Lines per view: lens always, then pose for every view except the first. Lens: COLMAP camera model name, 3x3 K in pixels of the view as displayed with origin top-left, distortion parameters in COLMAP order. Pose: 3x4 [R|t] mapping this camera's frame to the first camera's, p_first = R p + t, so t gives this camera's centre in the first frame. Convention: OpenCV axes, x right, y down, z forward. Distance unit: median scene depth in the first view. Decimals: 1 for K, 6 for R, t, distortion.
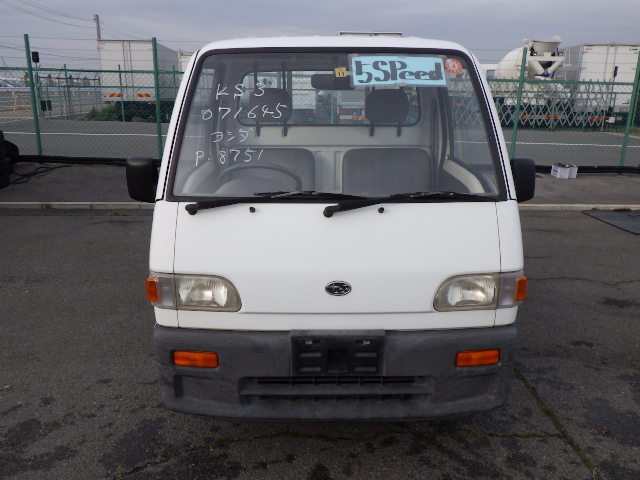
lens RADIAL K [[504.6, 0, 320.0], [0, 504.6, 240.0], [0, 0, 1]] dist [0.000430, -0.000729]
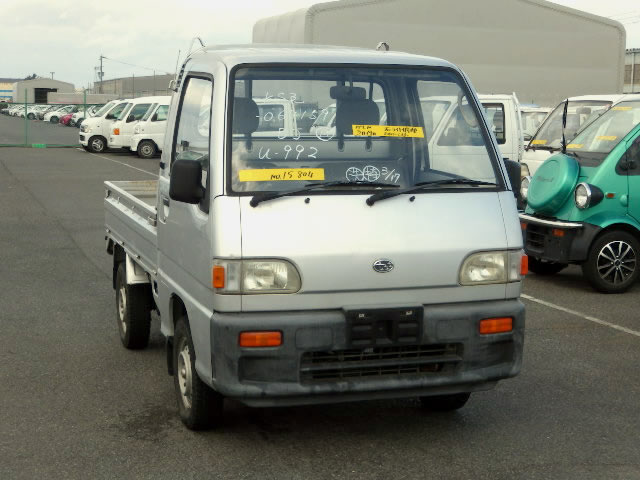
lens RADIAL K [[1096.8, 0, 320.0], [0, 1096.8, 240.0], [0, 0, 1]] dist [0.017409, 0.034546]
pose [[0.954897, -0.029600, 0.295457, -0.821564], [0.076935, 0.985704, -0.149897, 0.392214], [-0.286796, 0.165868, 0.943523, -1.306024]]
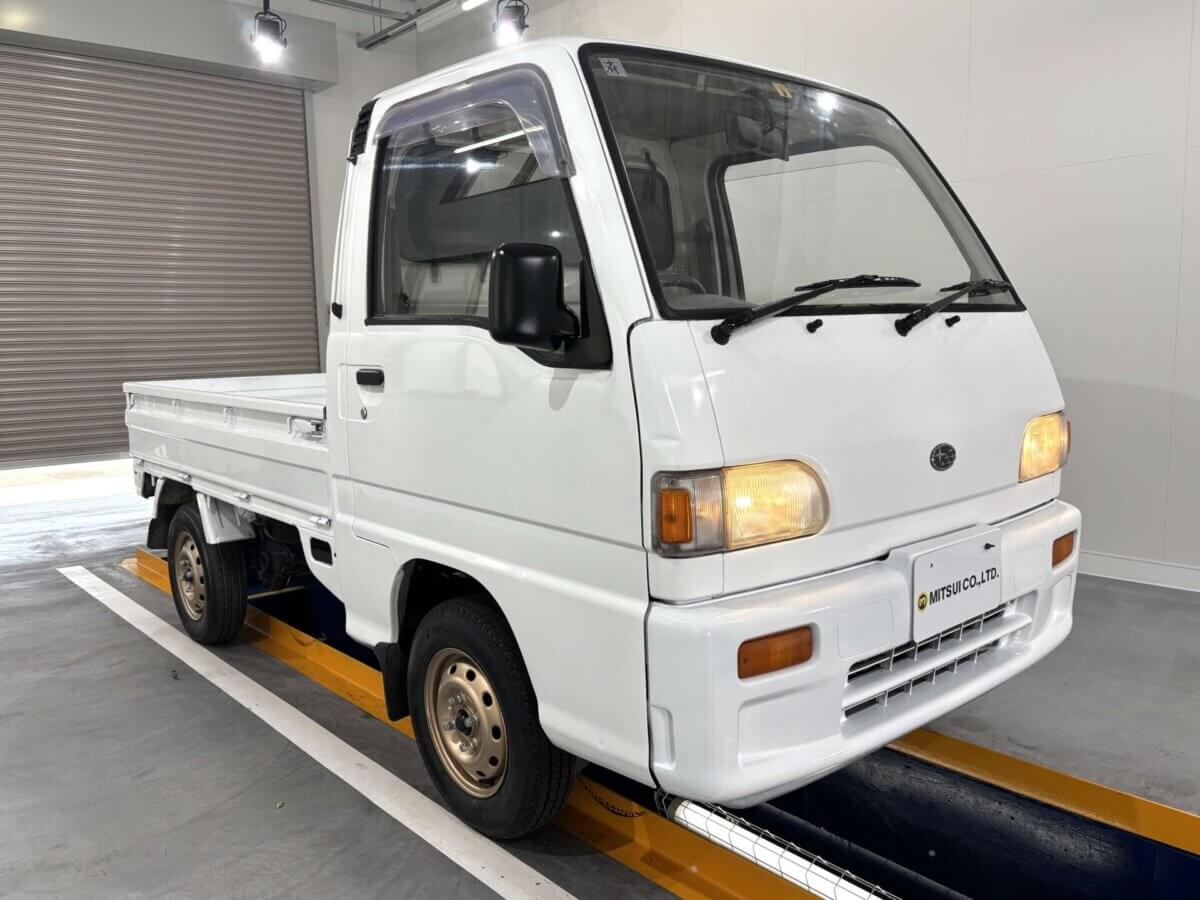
lens RADIAL K [[946.1, 0, 600.0], [0, 946.1, 450.0], [0, 0, 1]] dist [0.000430, -0.000729]
pose [[0.777896, -0.105526, 0.619469, -0.889029], [0.212203, 0.972003, -0.100893, 0.110936], [-0.591479, 0.209937, 0.778510, 0.391667]]
